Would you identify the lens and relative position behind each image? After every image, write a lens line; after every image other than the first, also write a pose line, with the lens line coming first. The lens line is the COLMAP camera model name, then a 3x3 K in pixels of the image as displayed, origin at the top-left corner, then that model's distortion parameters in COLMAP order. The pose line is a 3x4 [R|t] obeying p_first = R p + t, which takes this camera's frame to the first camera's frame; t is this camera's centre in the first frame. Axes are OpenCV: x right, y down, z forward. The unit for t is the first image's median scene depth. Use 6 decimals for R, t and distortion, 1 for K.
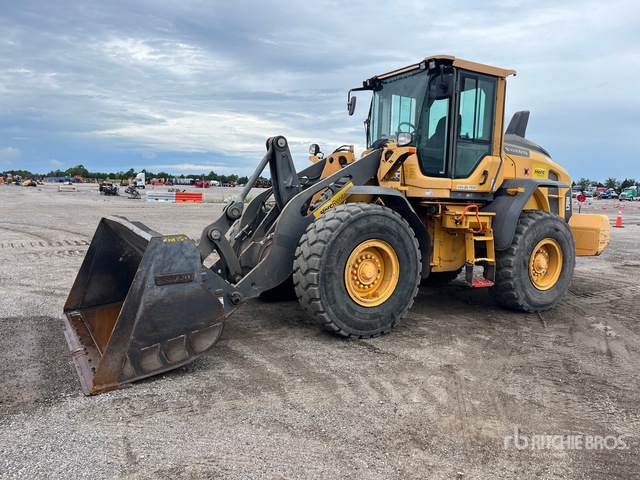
lens RADIAL K [[480.1, 0, 320.0], [0, 480.1, 240.0], [0, 0, 1]] dist [0.000594, -0.000116]
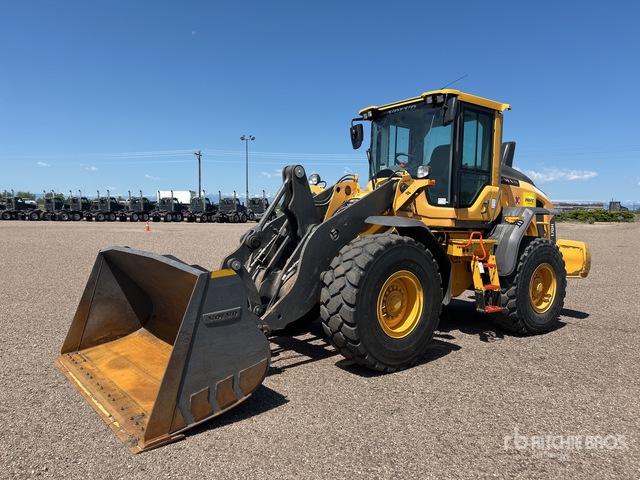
lens RADIAL K [[480.1, 0, 320.0], [0, 480.1, 240.0], [0, 0, 1]] dist [0.000594, -0.000116]
pose [[0.995162, -0.010550, 0.097681, -0.114805], [0.015265, 0.998748, -0.047643, -0.013802], [-0.097056, 0.048903, 0.994077, 0.009088]]
